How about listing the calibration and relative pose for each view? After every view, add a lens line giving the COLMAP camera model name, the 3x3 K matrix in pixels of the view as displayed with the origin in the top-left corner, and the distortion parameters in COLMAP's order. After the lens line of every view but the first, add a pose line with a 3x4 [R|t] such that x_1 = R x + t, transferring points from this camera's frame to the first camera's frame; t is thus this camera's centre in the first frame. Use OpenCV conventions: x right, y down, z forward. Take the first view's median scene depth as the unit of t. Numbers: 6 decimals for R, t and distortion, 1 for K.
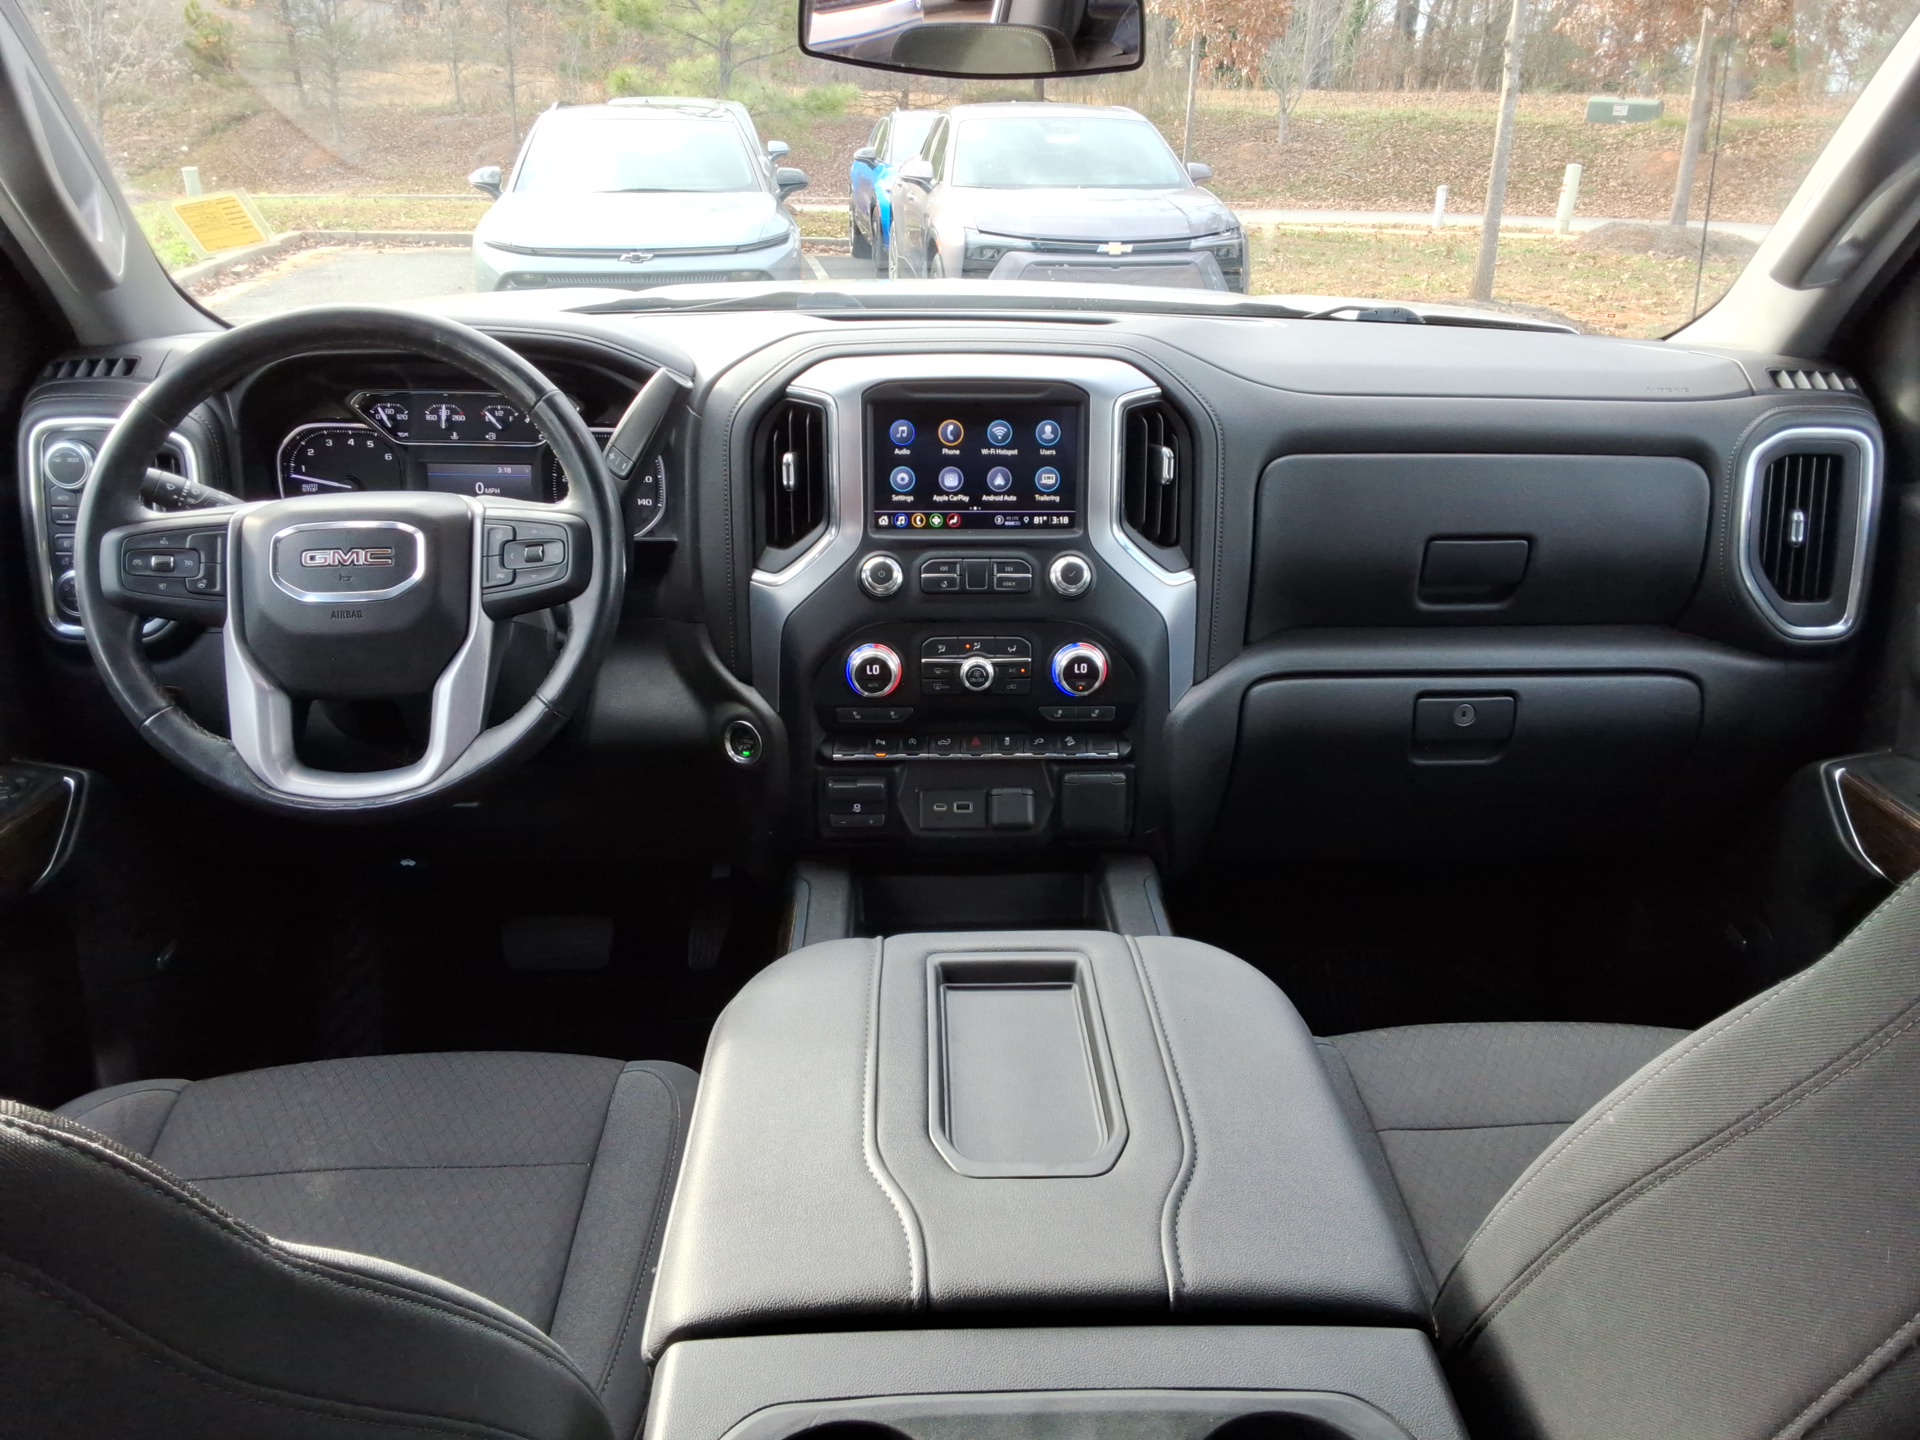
lens RADIAL K [[1538.1, 0, 985.5], [0, 1538.1, 709.7], [0, 0, 1]] dist [0.110515, -0.165619]
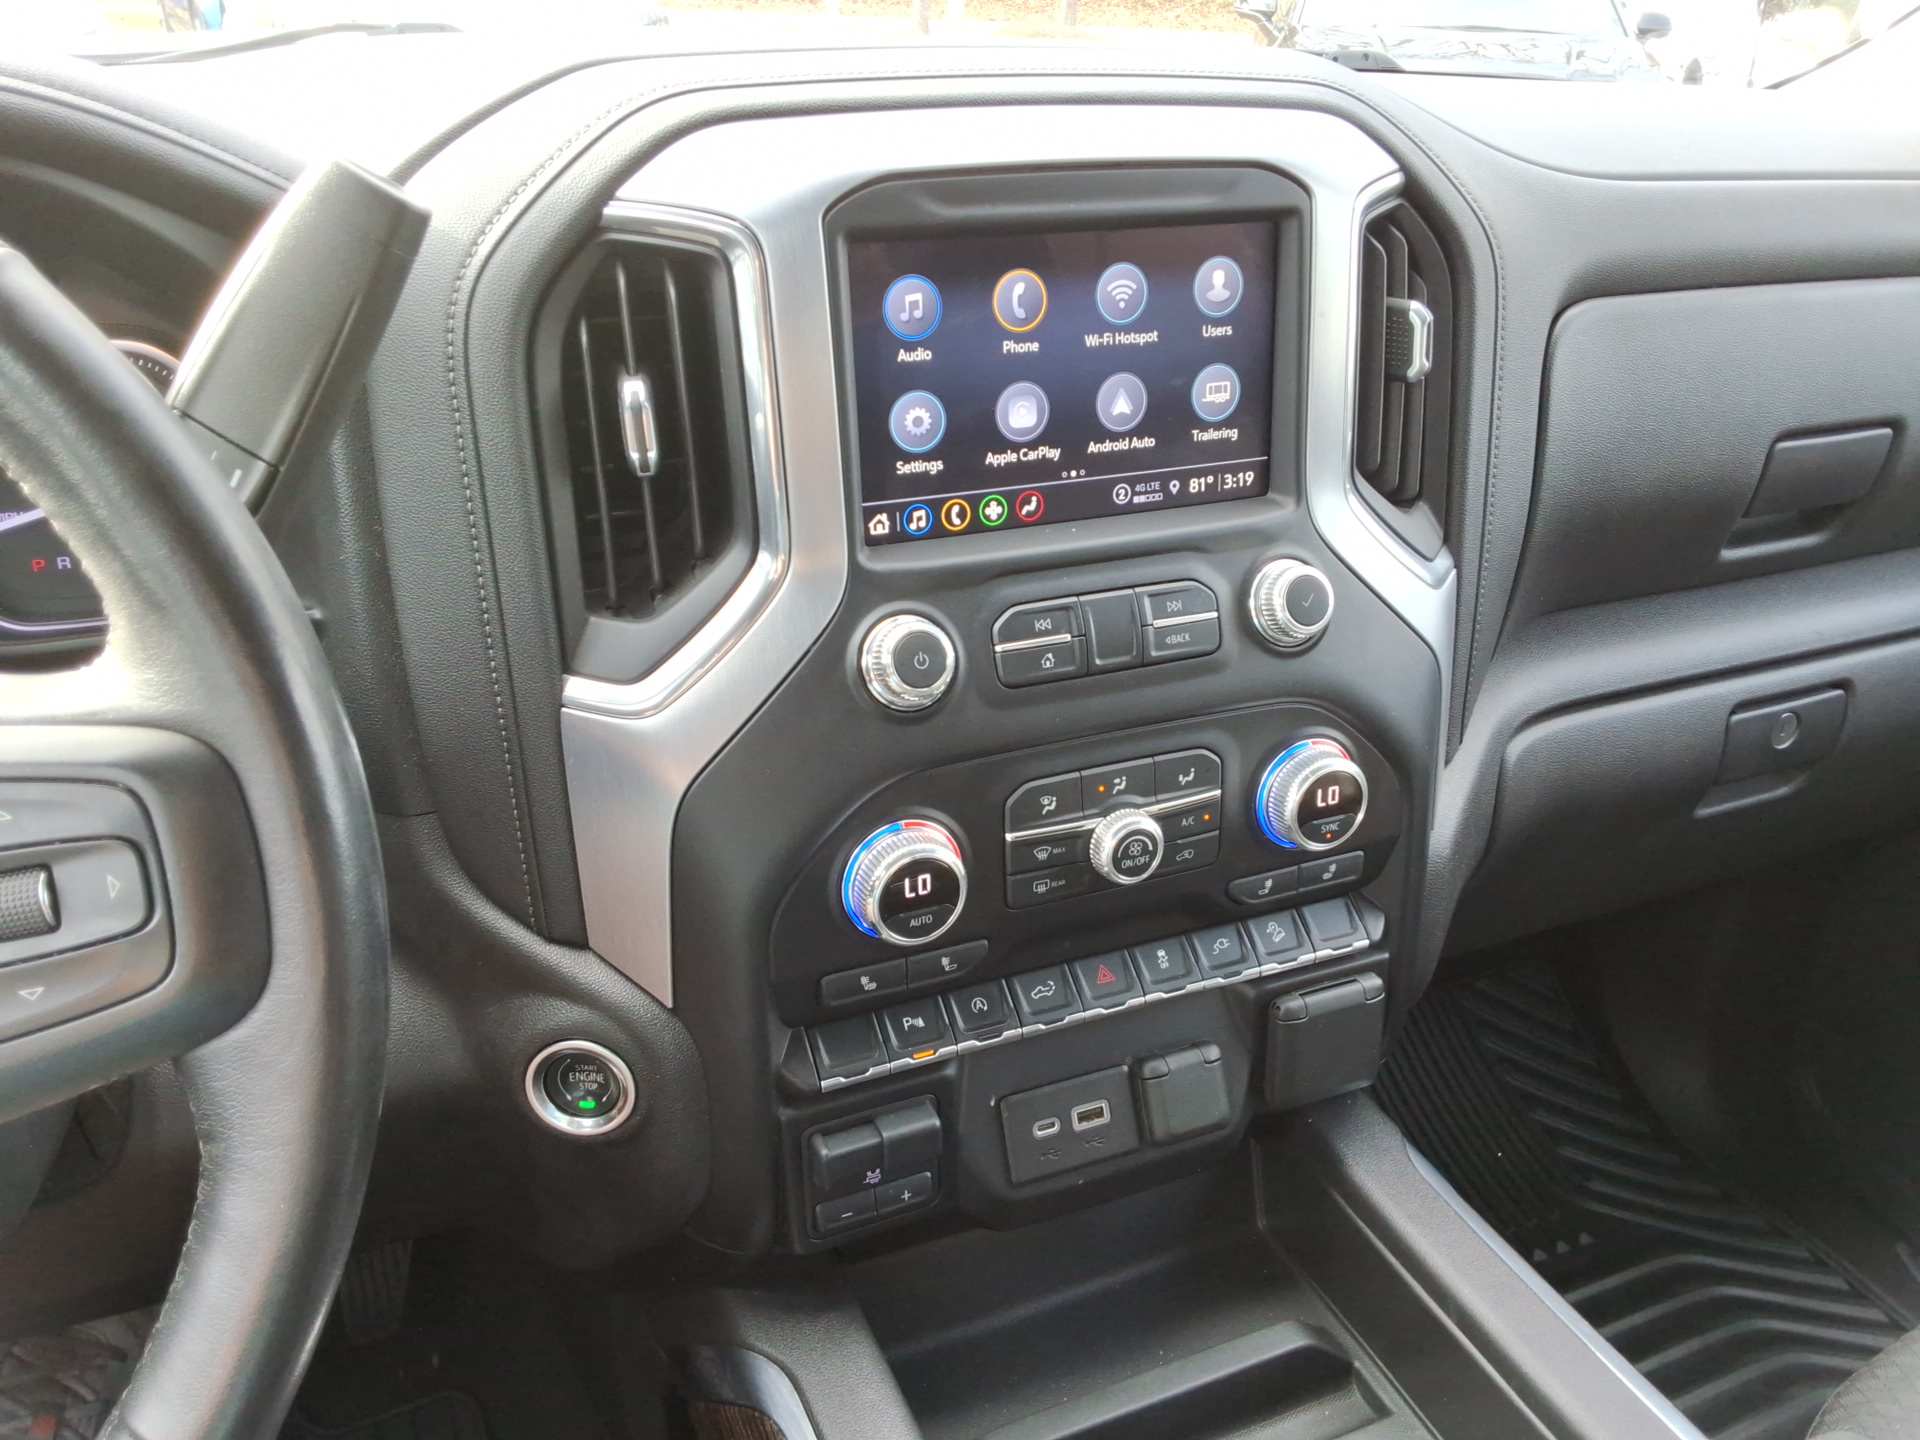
lens RADIAL K [[1538.1, 0, 975.9], [0, 1538.1, 699.7], [0, 0, 1]] dist [0.110515, -0.165619]
pose [[0.930225, -0.145582, 0.336879, -0.188071], [0.108923, 0.986111, 0.125380, -0.124102], [-0.350454, -0.079938, 0.933162, 0.589916]]
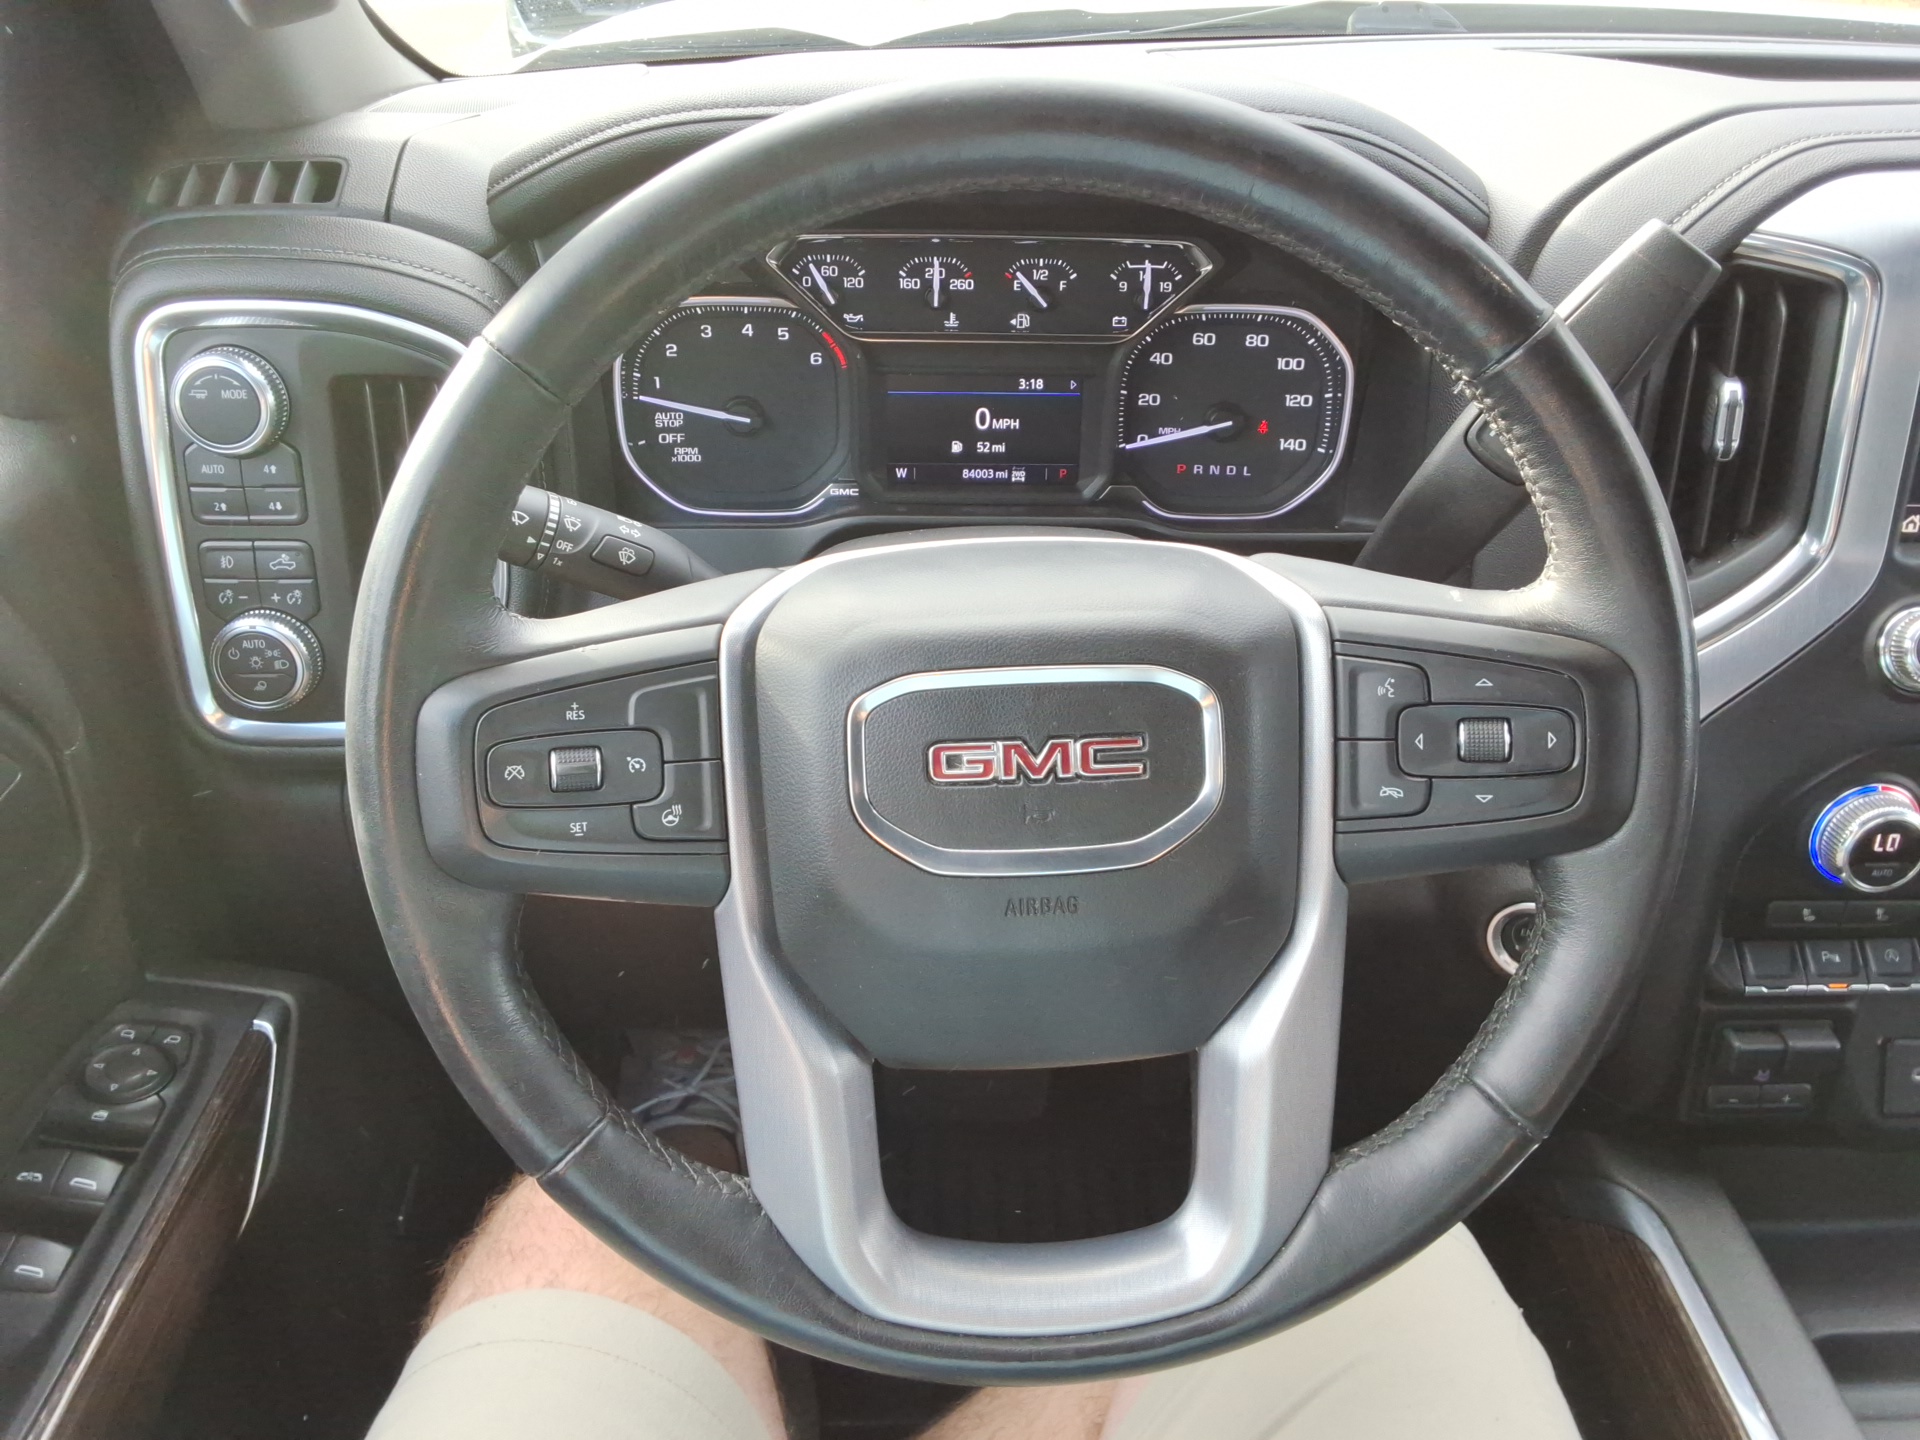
lens RADIAL K [[1538.1, 0, 971.5], [0, 1538.1, 705.7], [0, 0, 1]] dist [0.110515, -0.165619]
pose [[0.999956, 0.008732, -0.003464, -0.350172], [-0.007999, 0.984800, 0.173507, -0.147495], [0.004926, -0.173472, 0.984827, 0.508705]]
